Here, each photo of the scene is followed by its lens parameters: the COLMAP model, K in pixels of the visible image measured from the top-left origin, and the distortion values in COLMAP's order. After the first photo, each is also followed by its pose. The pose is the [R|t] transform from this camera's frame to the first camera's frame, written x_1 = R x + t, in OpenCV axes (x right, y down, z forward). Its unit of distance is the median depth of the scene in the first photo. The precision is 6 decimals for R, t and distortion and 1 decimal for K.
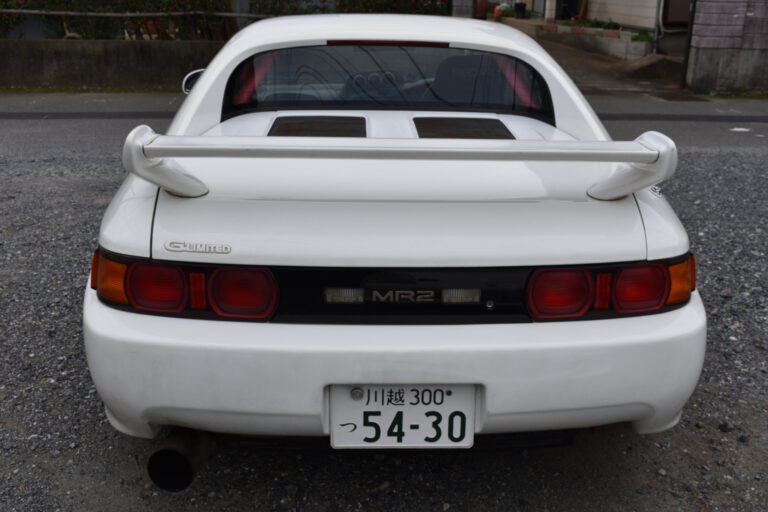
lens RADIAL K [[852.6, 0, 384.0], [0, 852.6, 256.0], [0, 0, 1]] dist [-0.026374, -0.009131]
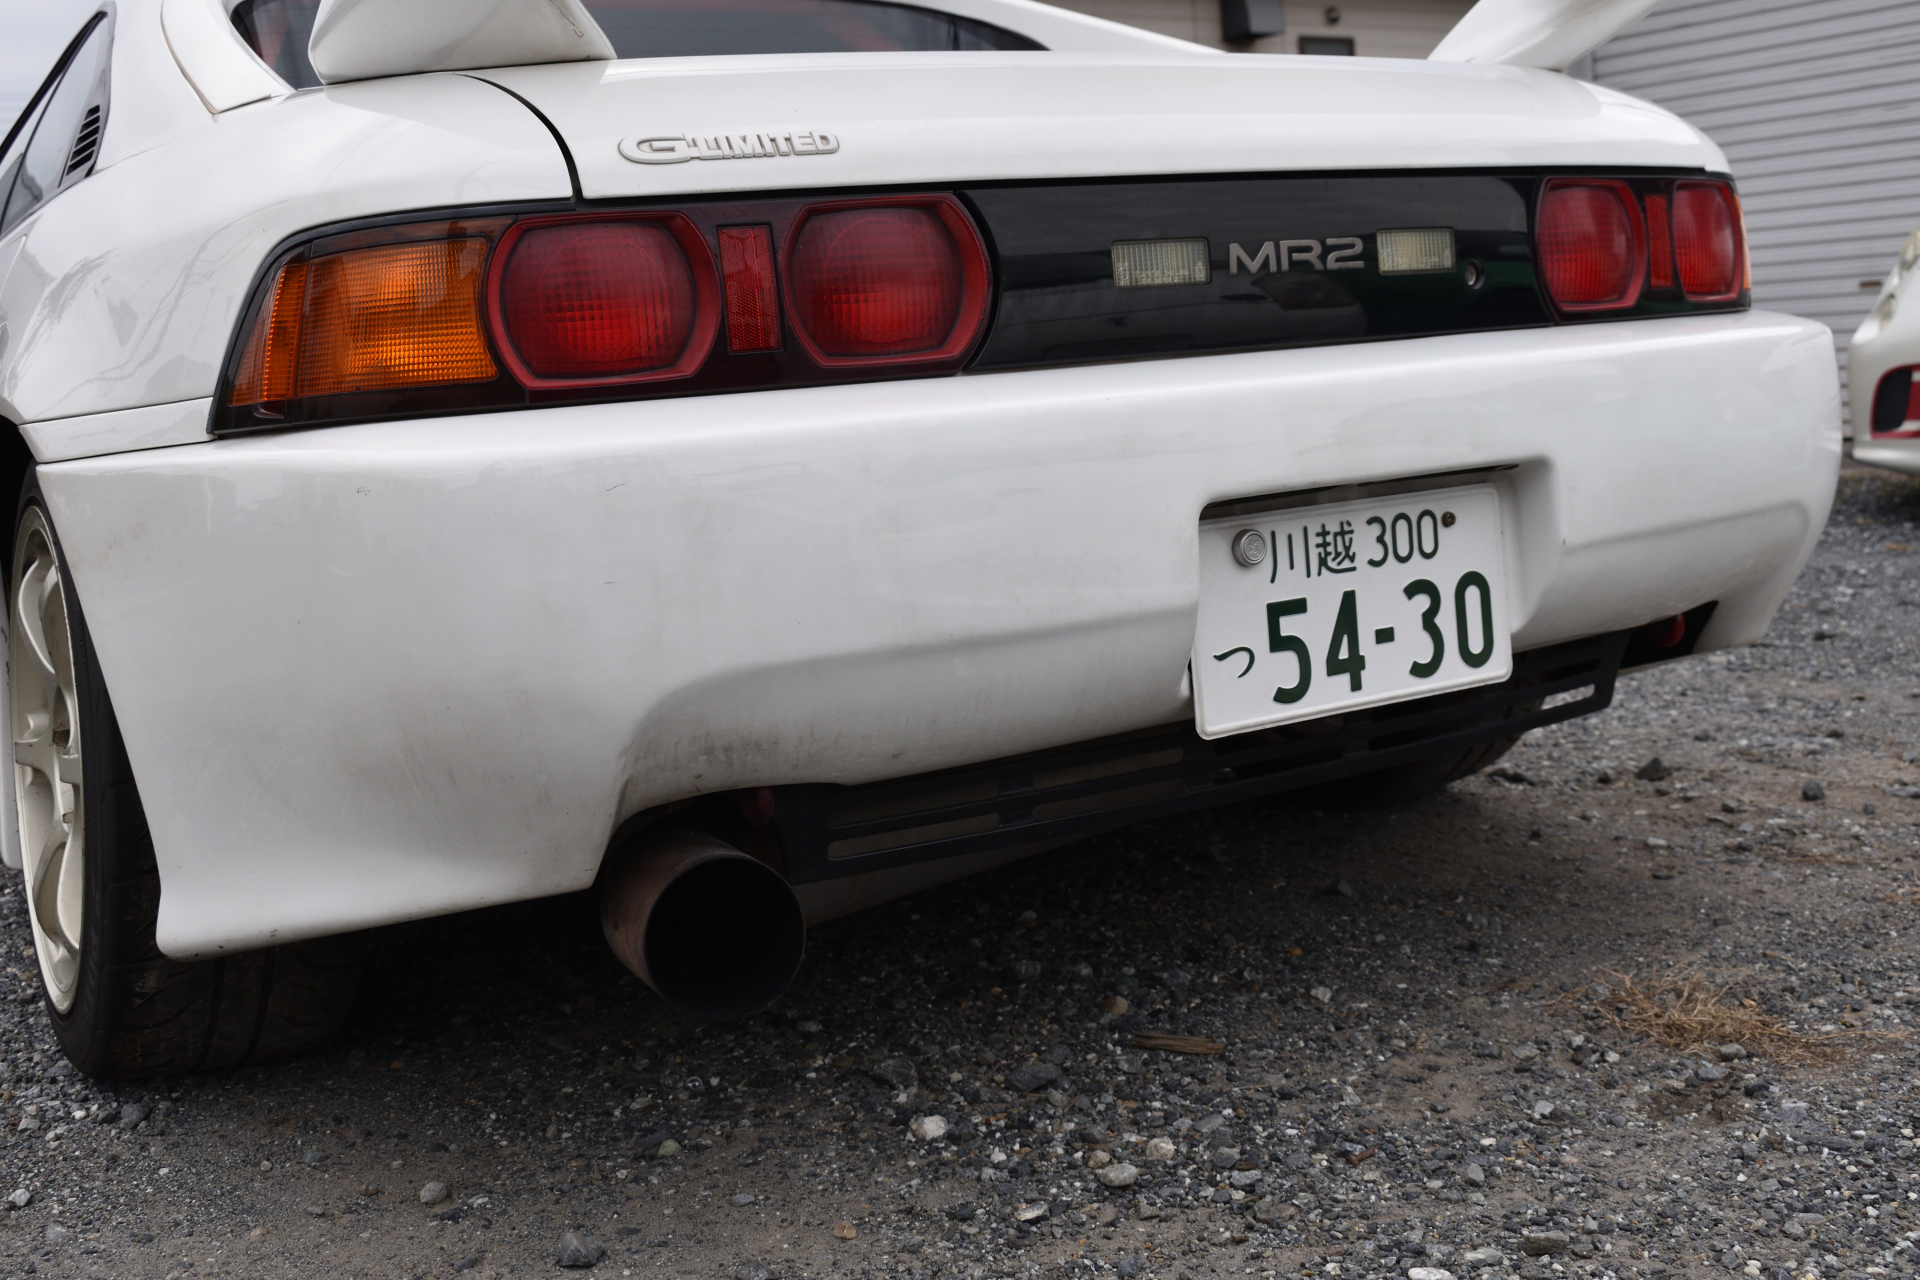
lens RADIAL K [[2137.9, 0, 960.0], [0, 2137.9, 640.0], [0, 0, 1]] dist [-0.027444, -0.019385]
pose [[0.865747, -0.145222, 0.478950, -0.532404], [0.234507, 0.963129, -0.131864, 0.277894], [-0.442141, 0.226478, 0.867882, 0.325404]]
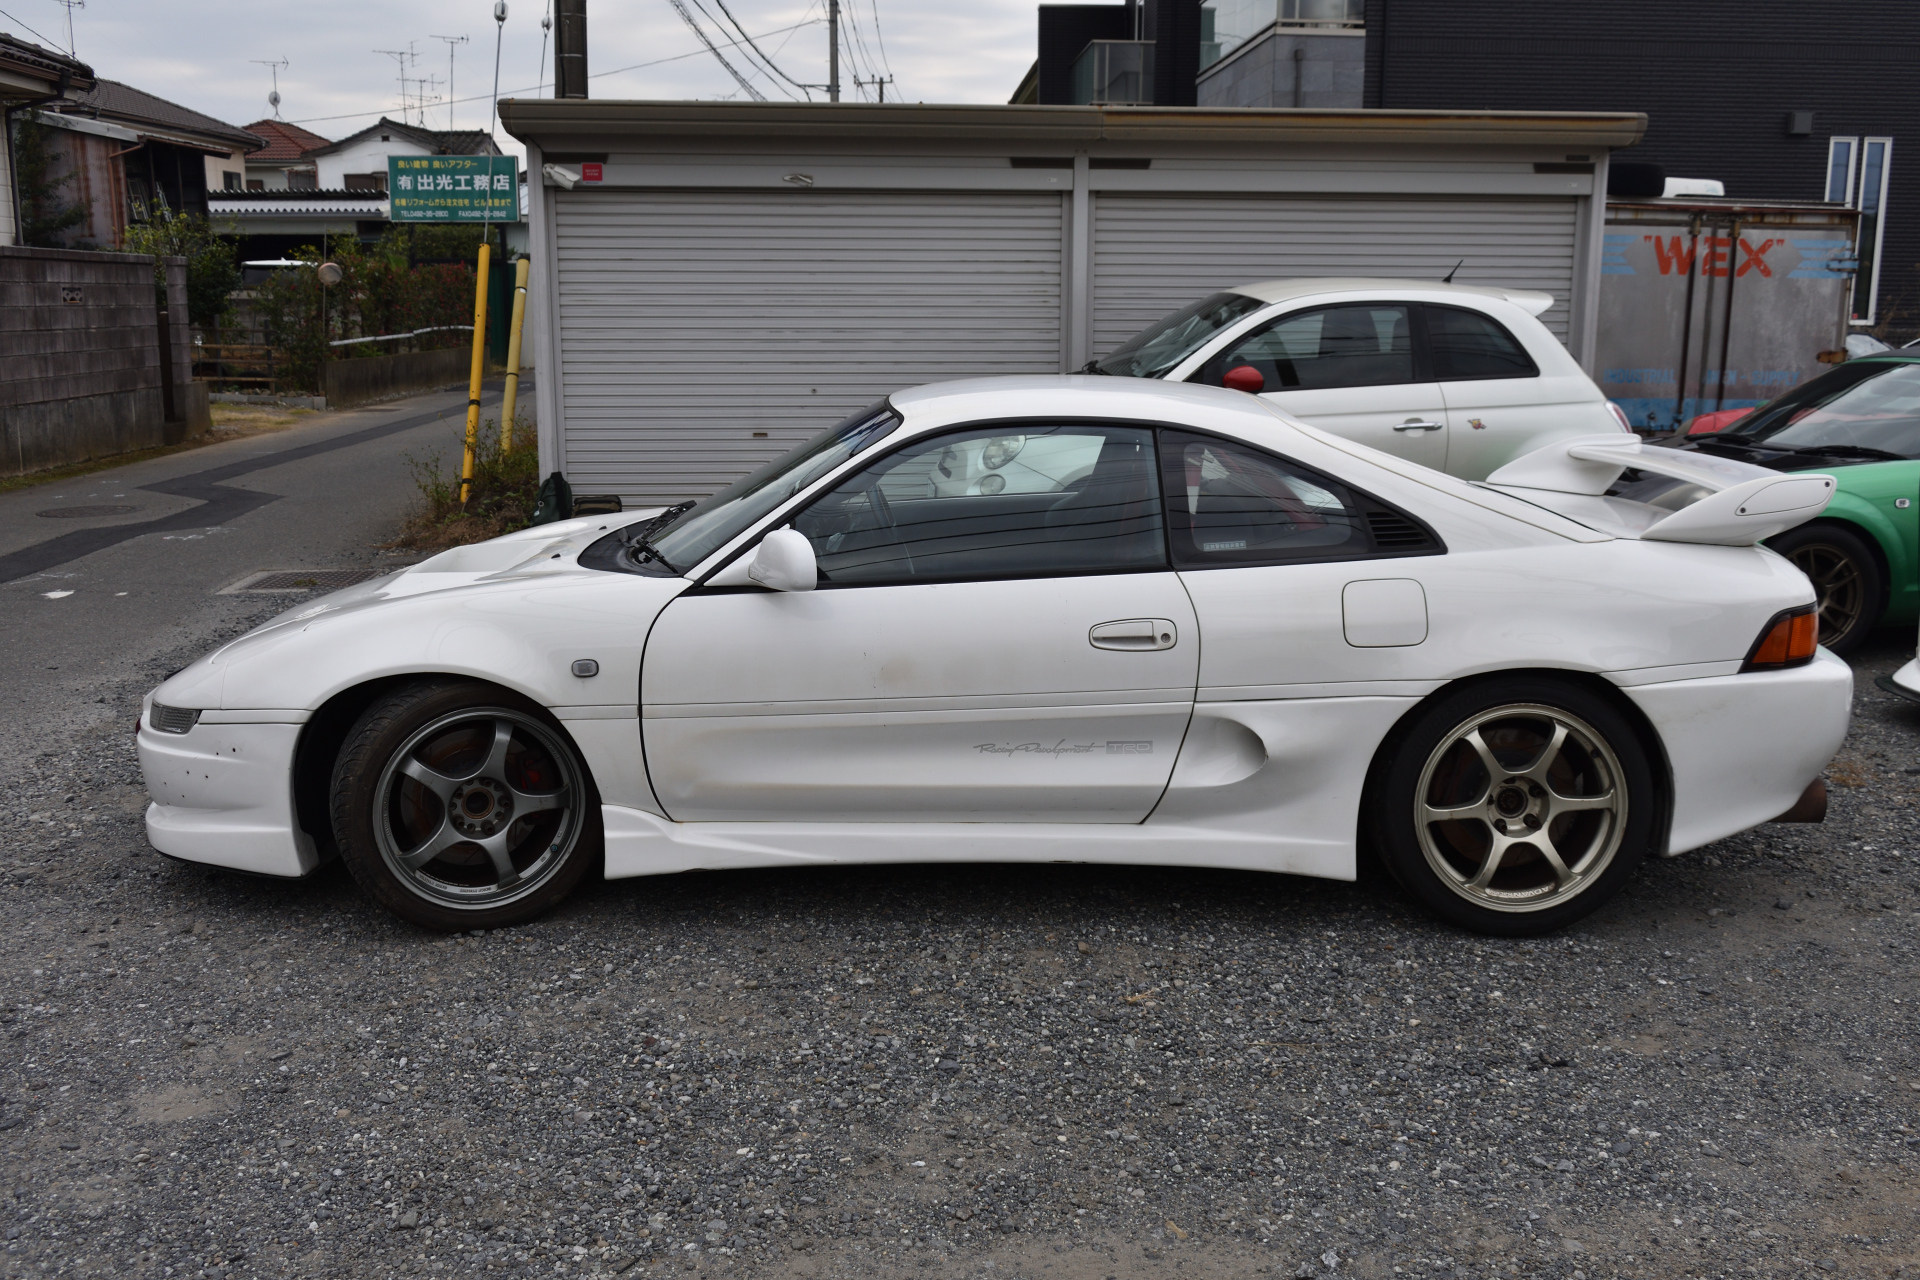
lens RADIAL K [[1724.3, 0, 960.0], [0, 1724.3, 640.0], [0, 0, 1]] dist [-0.012242, 0.000772]
pose [[0.039261, -0.212685, 0.976332, -2.341205], [0.310225, 0.931397, 0.190422, -0.658237], [-0.949852, 0.295407, 0.102548, 1.767449]]
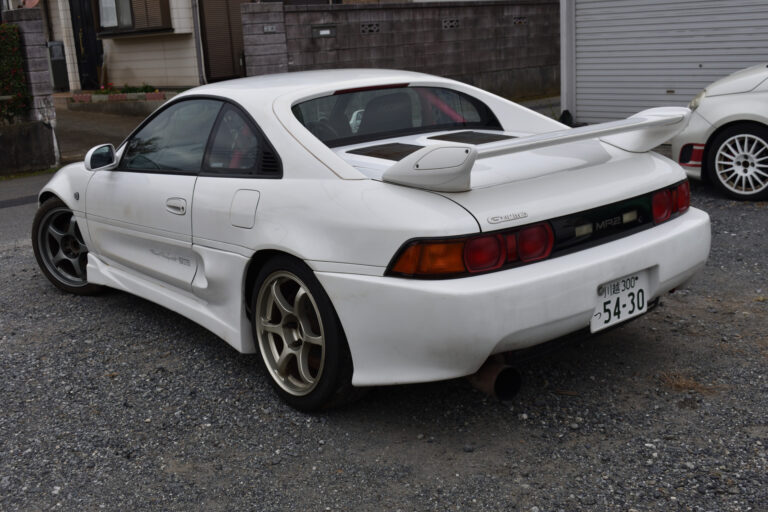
lens RADIAL K [[904.6, 0, 384.0], [0, 904.6, 256.0], [0, 0, 1]] dist [-0.034035, -0.005565]
pose [[0.792010, -0.208496, 0.573803, -1.253844], [0.257092, 0.966380, -0.003718, 0.004769], [-0.553736, 0.150464, 0.818985, -0.128622]]
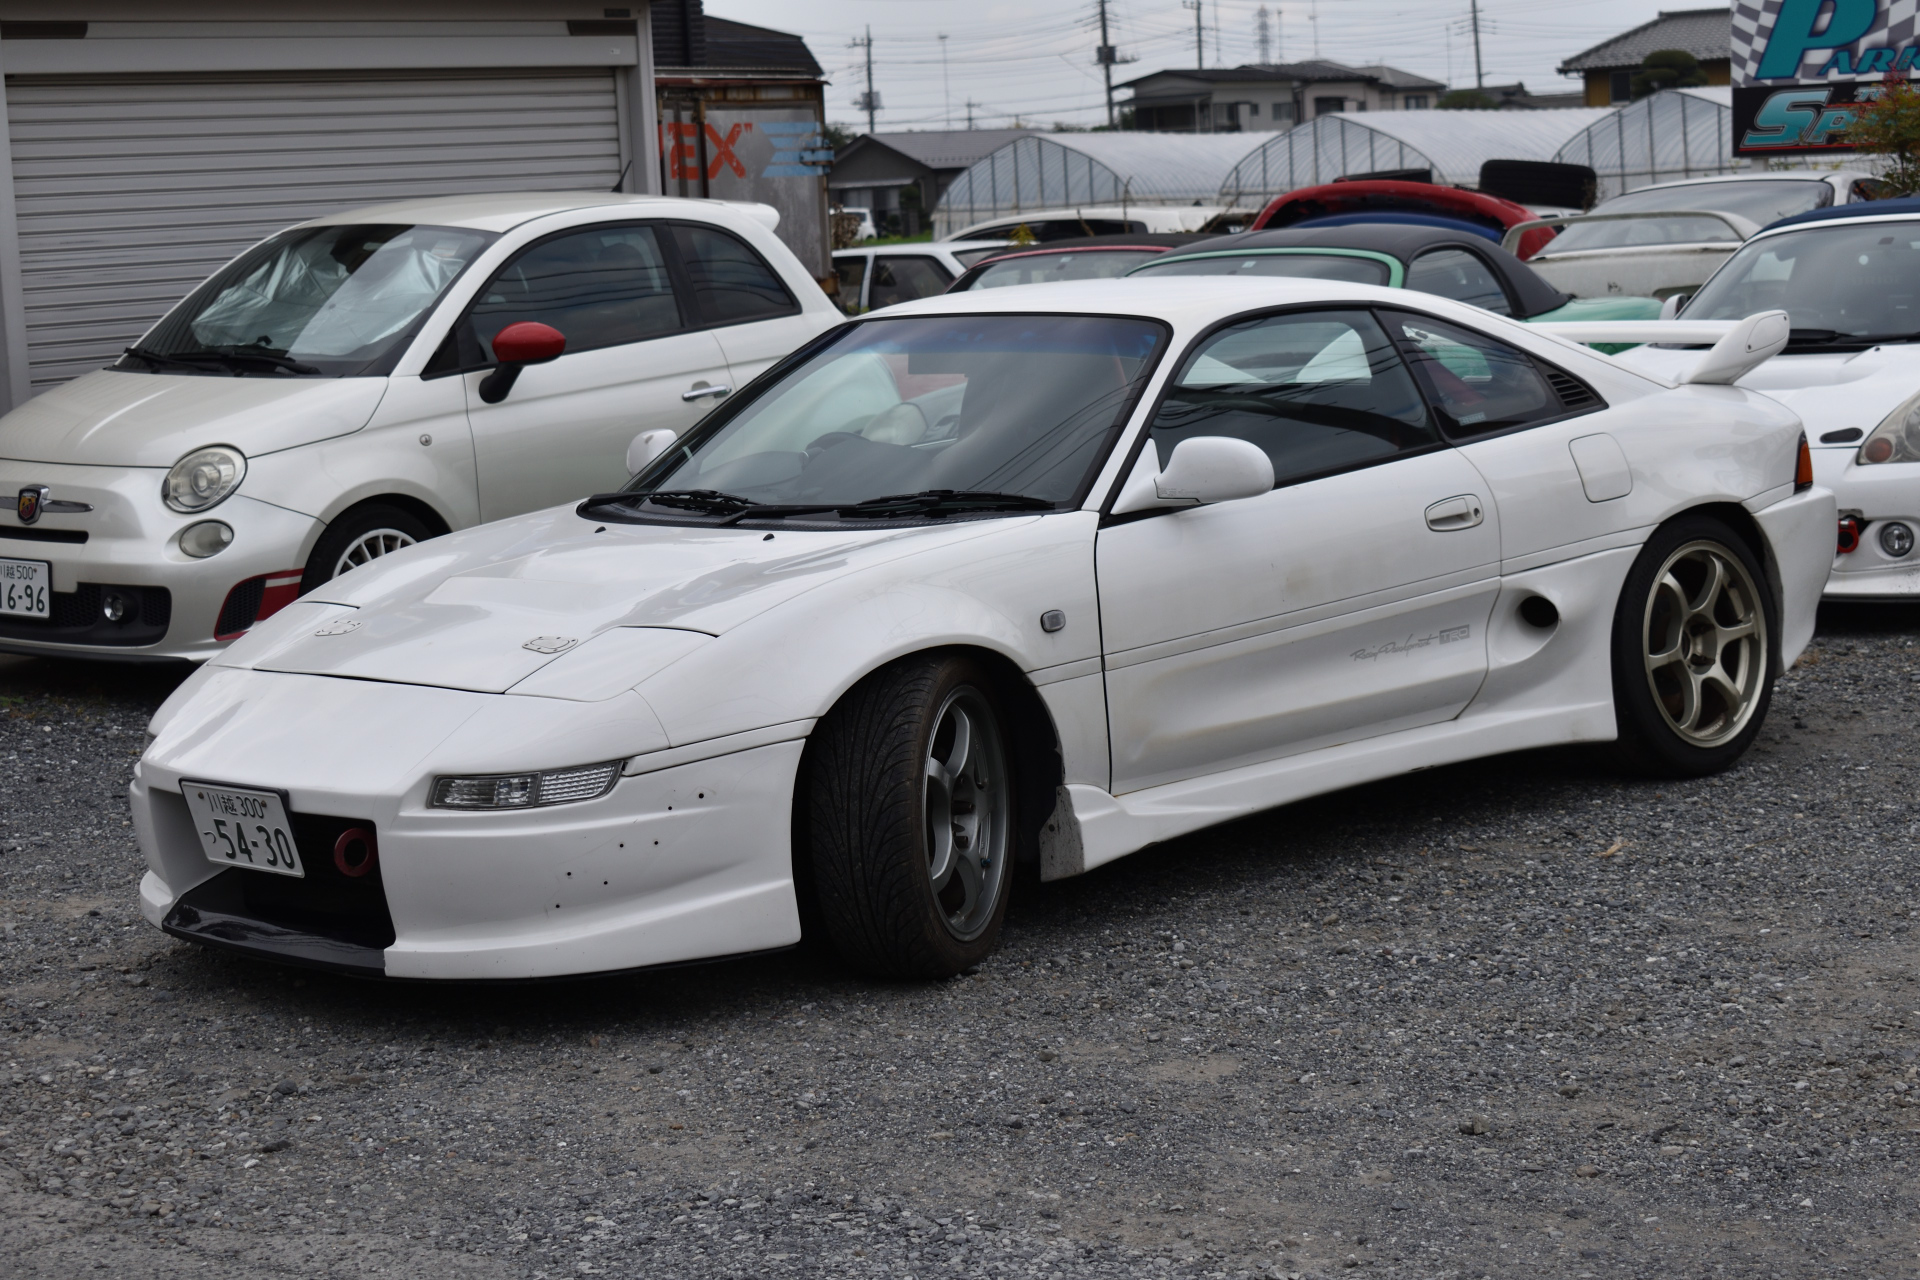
lens RADIAL K [[3697.3, 0, 960.0], [0, 3697.3, 640.0], [0, 0, 1]] dist [-0.009812, -0.012902]
pose [[-0.677796, -0.065967, 0.732285, -3.013071], [0.272217, 0.902676, 0.333278, -1.589642], [-0.683001, 0.425235, -0.593873, 4.582321]]
